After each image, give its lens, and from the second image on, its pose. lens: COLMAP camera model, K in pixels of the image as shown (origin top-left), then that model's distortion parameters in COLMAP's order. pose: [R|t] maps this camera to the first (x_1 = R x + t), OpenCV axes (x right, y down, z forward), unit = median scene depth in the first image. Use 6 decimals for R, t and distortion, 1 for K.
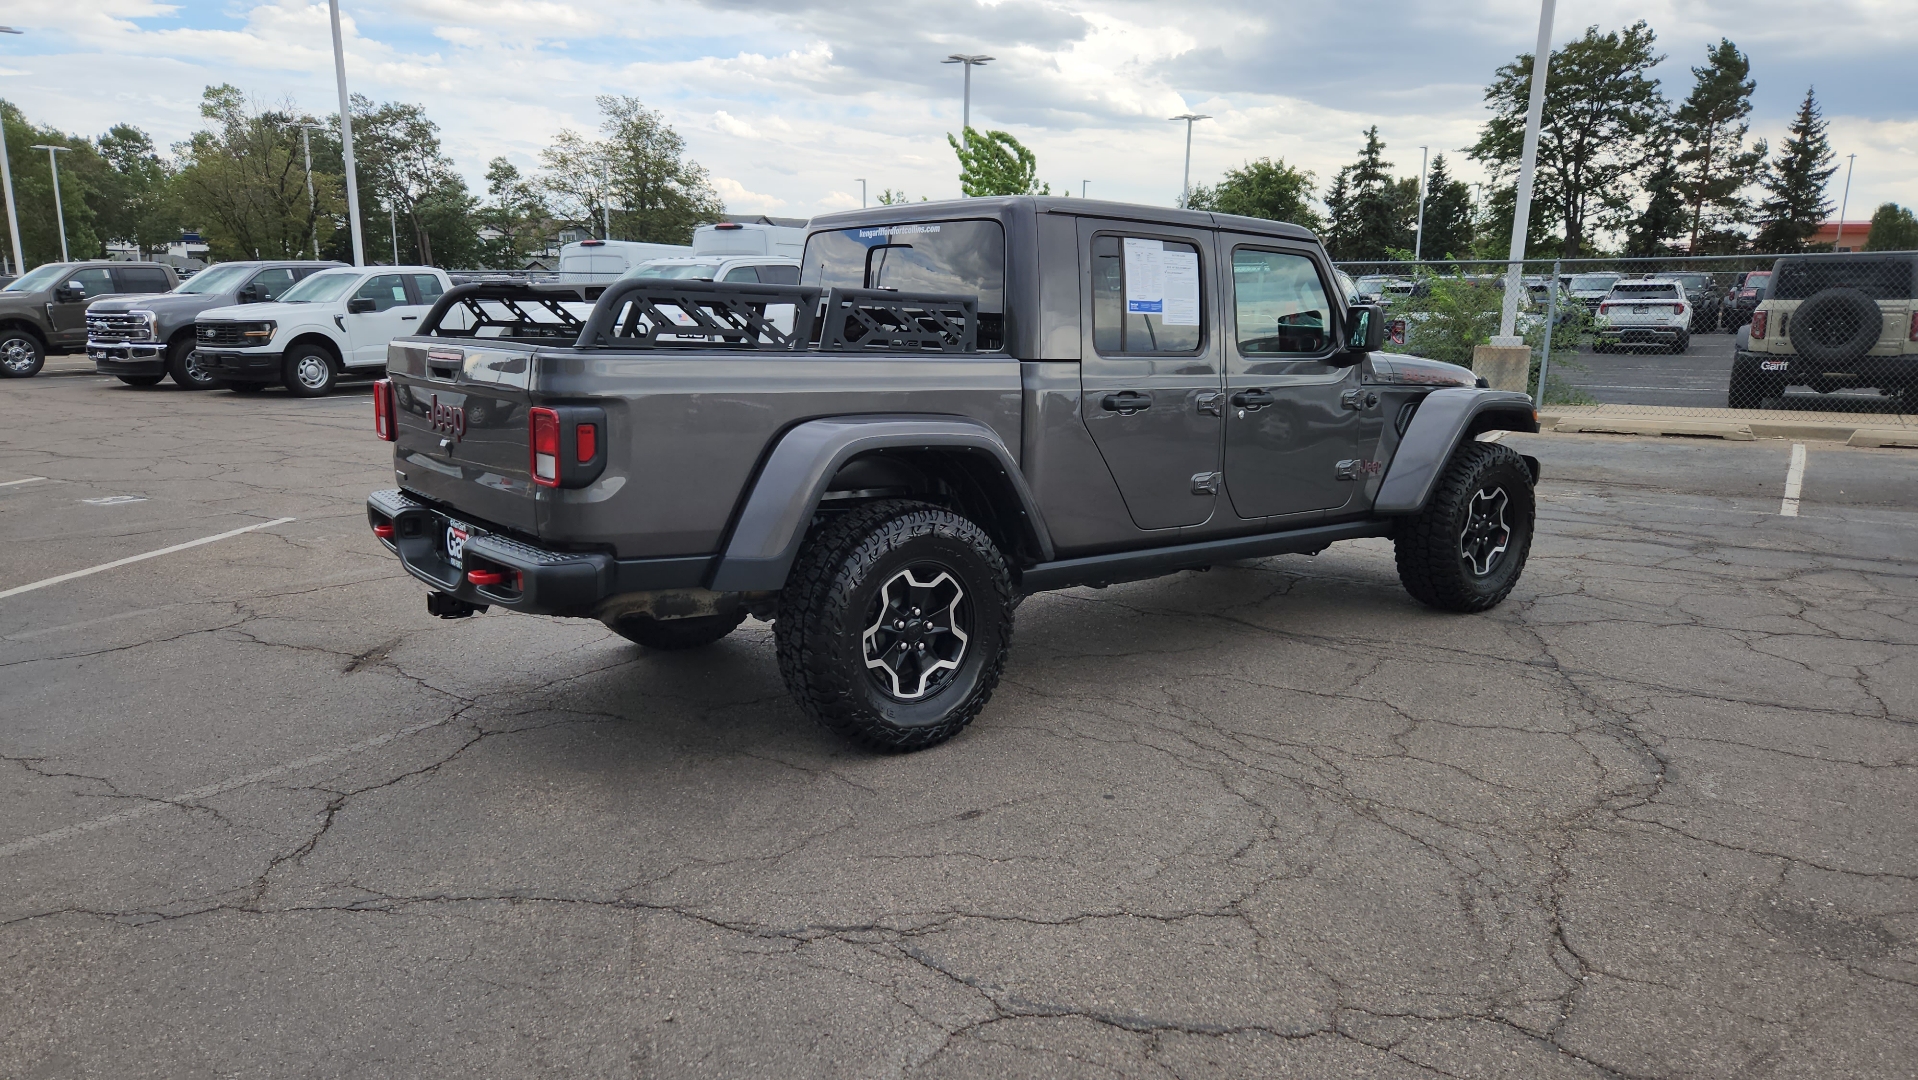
lens RADIAL K [[1284.4, 0, 928.2], [0, 1284.4, 567.7], [0, 0, 1]] dist [0.063780, -0.048662]
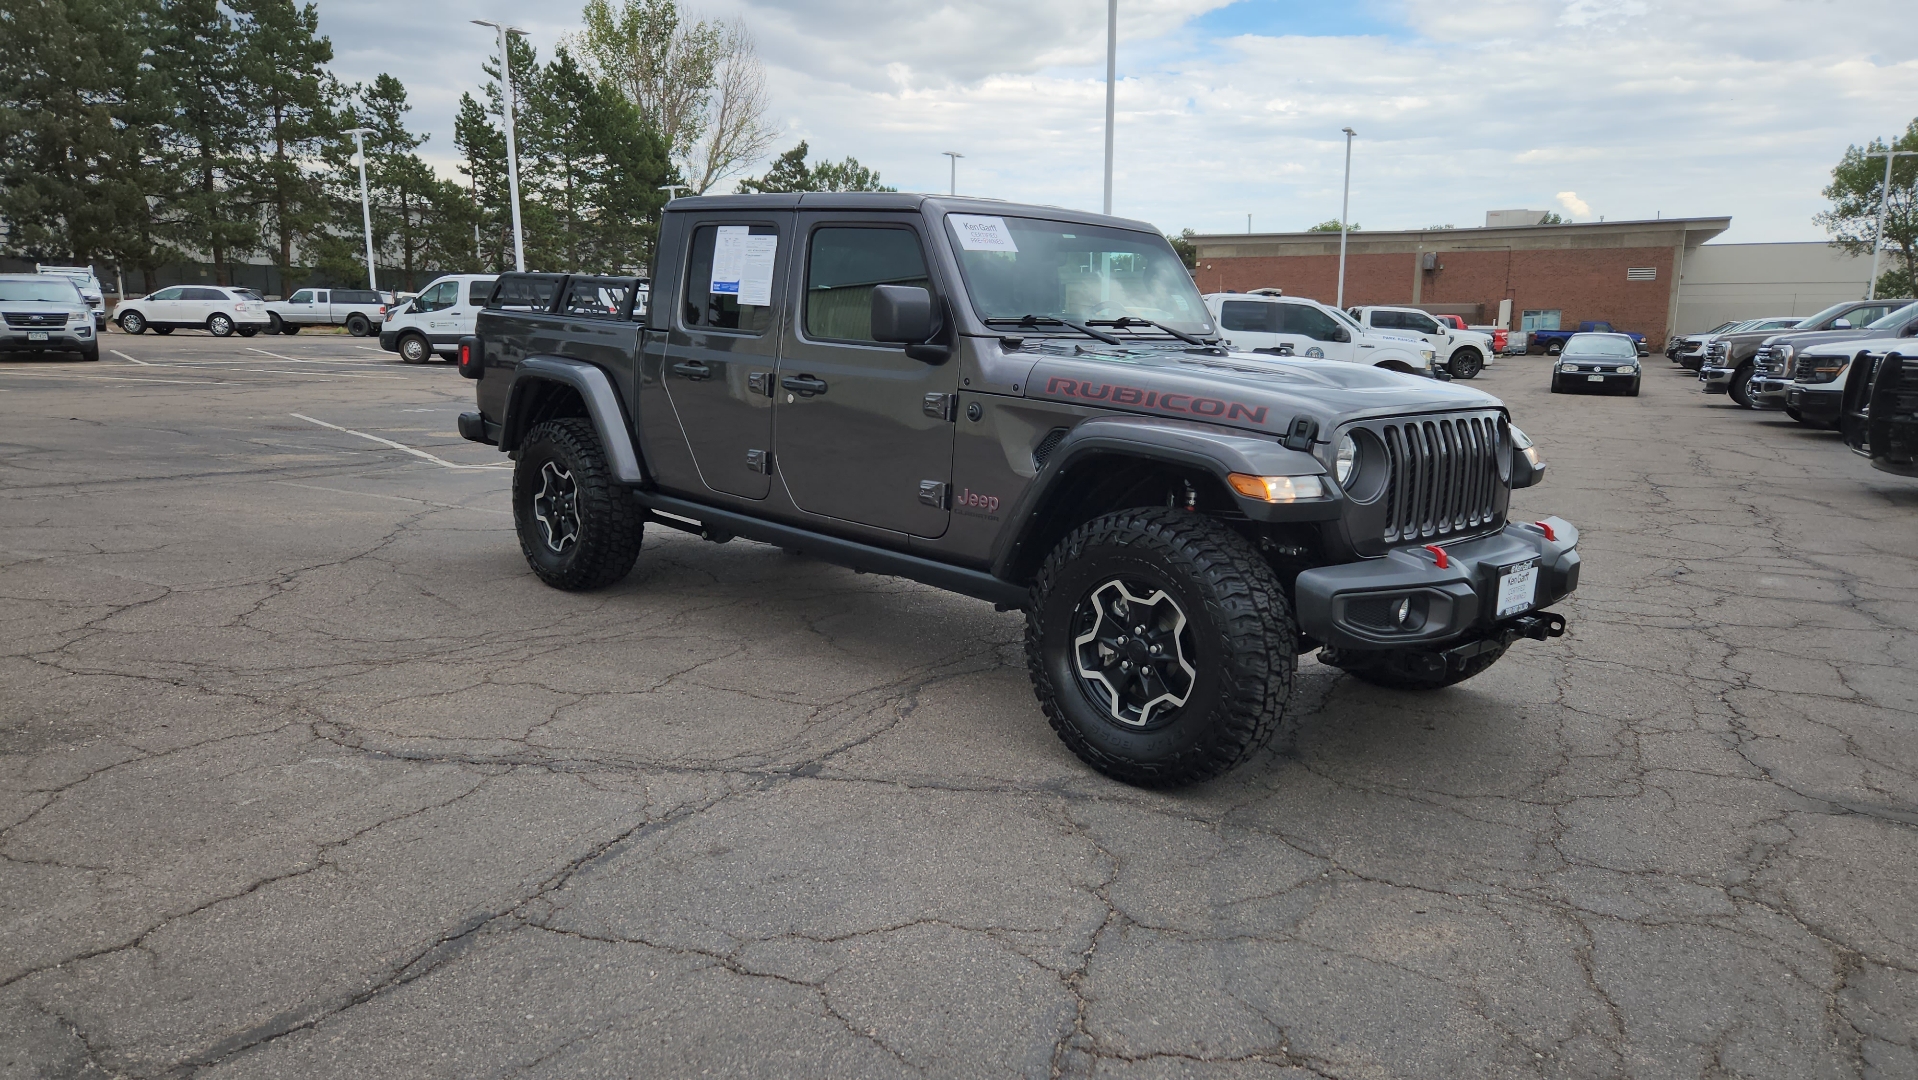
lens RADIAL K [[1284.4, 0, 932.9], [0, 1284.4, 546.6], [0, 0, 1]] dist [0.063780, -0.048662]
pose [[0.116180, 0.170697, -0.978450, 0.320371], [-0.224808, 0.964075, 0.141496, -0.045148], [0.967452, 0.203525, 0.150380, 0.257272]]
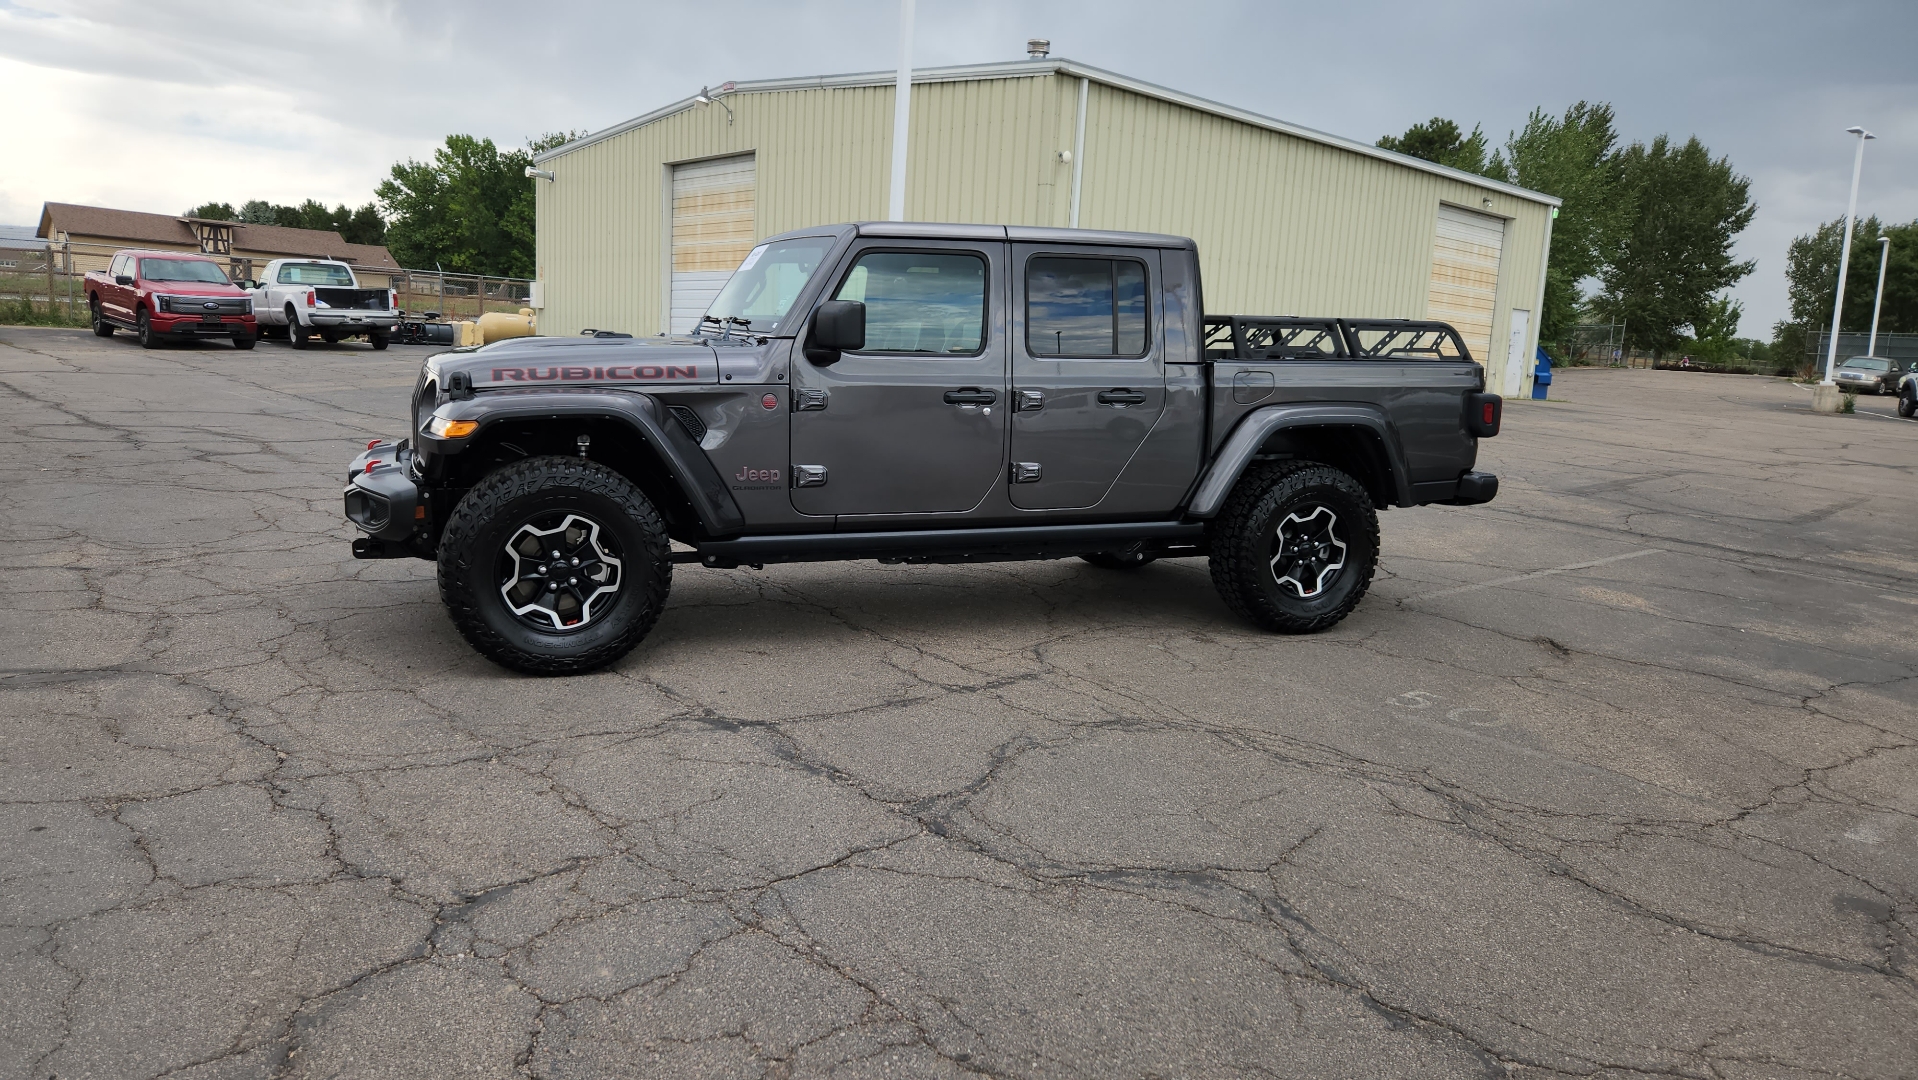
lens RADIAL K [[1285.6, 0, 923.0], [0, 1285.6, 529.0], [0, 0, 1]] dist [0.068514, -0.054973]
pose [[-0.963213, -0.095251, 0.251292, -0.046608], [-0.002724, 0.938492, 0.345291, -0.116938], [-0.268725, 0.331904, -0.904227, 0.591870]]
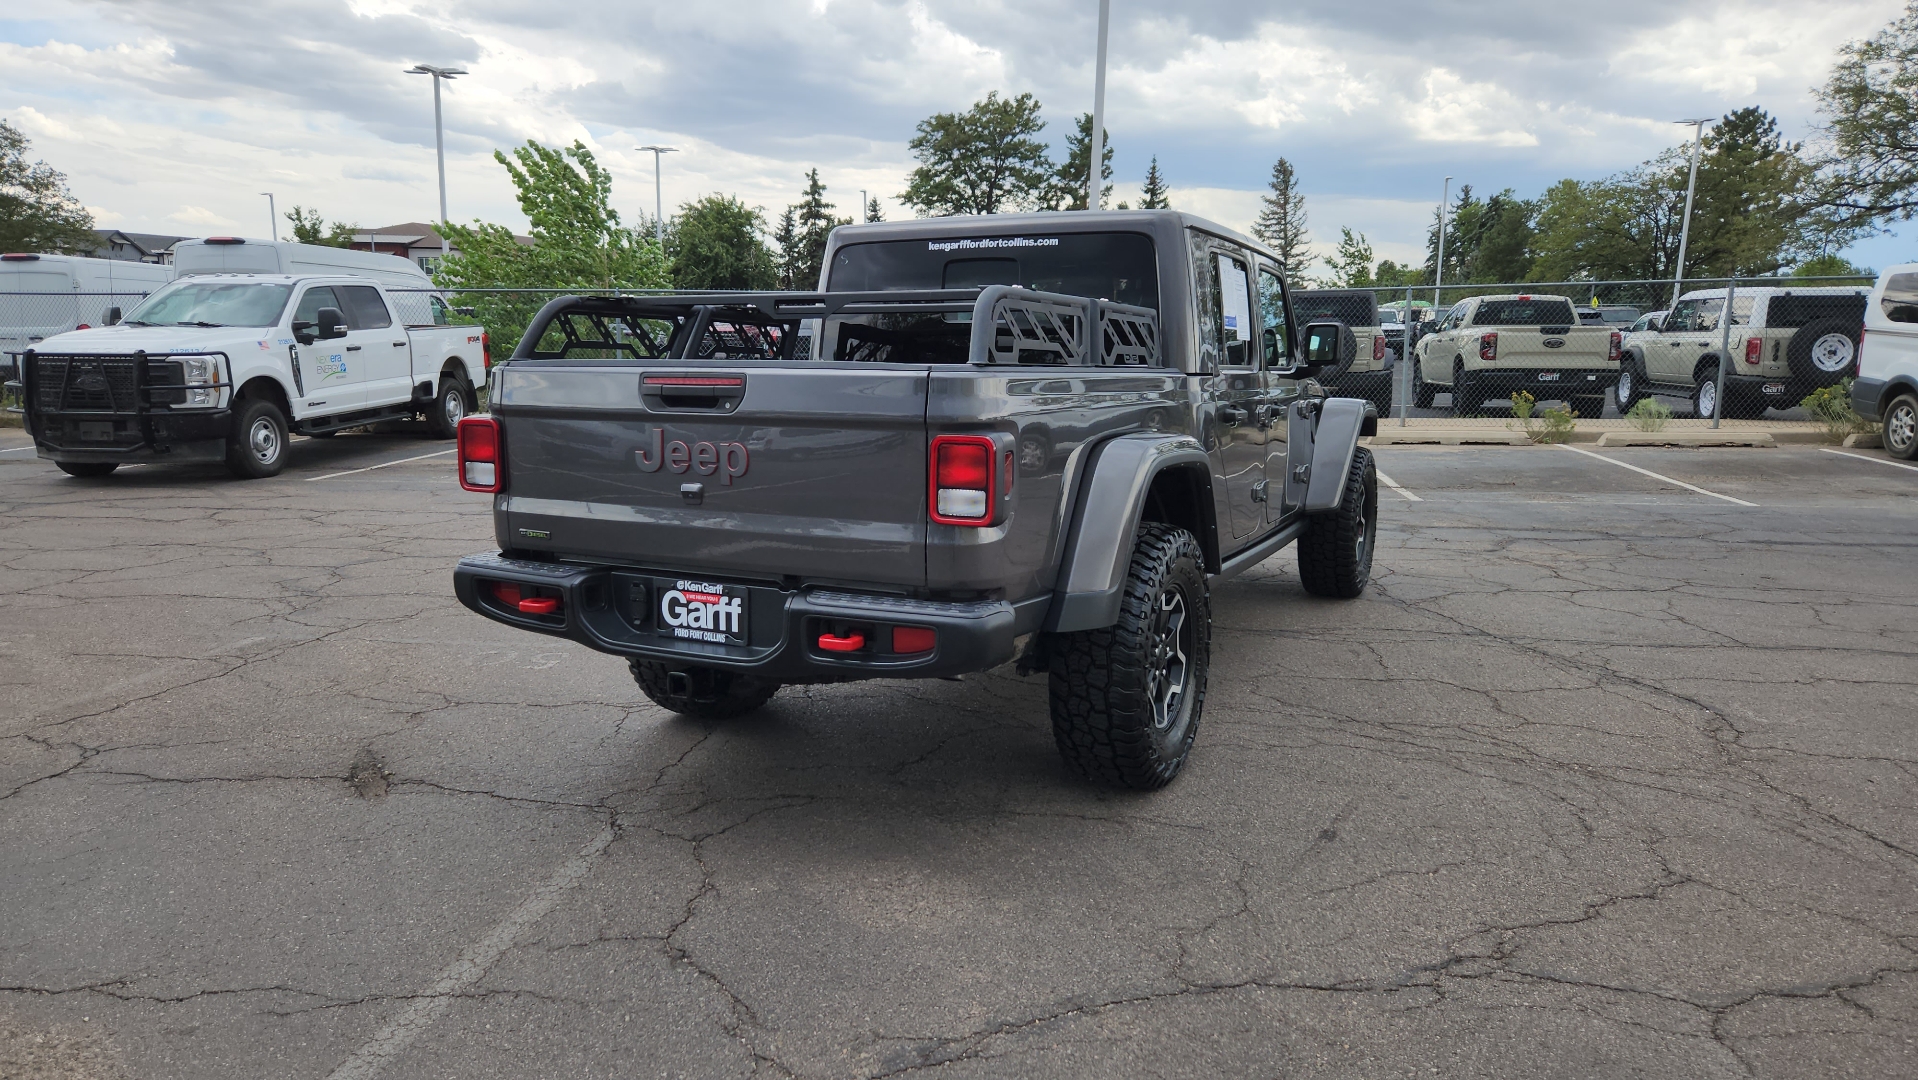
lens RADIAL K [[1285.6, 0, 926.8], [0, 1285.6, 551.4], [0, 0, 1]] dist [0.068514, -0.054973]
pose [[0.908034, -0.073995, 0.412308, -0.119791], [0.088561, 0.995937, -0.016302, -0.006153], [-0.409427, 0.051317, 0.910898, 0.041563]]
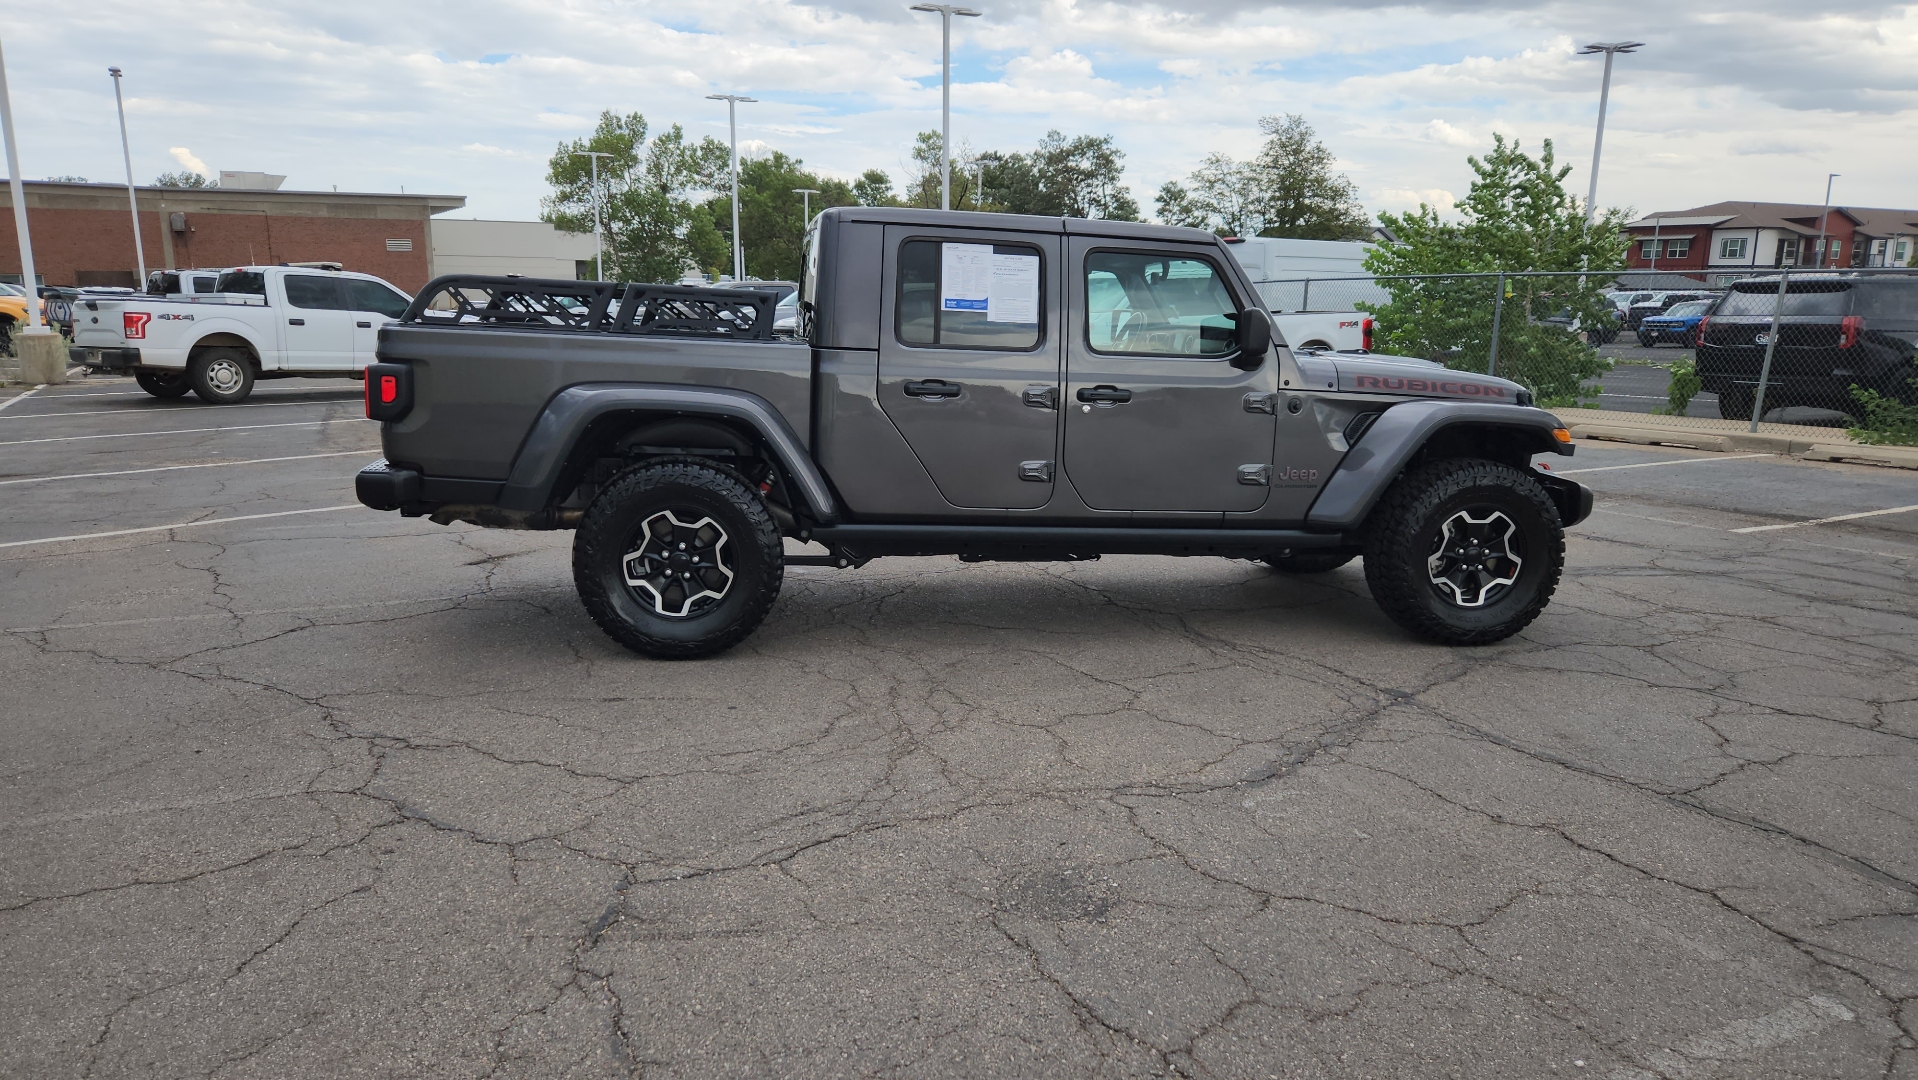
lens RADIAL K [[1284.4, 0, 932.3], [0, 1284.4, 552.9], [0, 0, 1]] dist [0.063780, -0.048662]
pose [[0.873658, 0.098519, -0.476462, 0.169248], [-0.109714, 0.993954, 0.004345, 0.001880], [0.474010, 0.048478, 0.879184, 0.006200]]
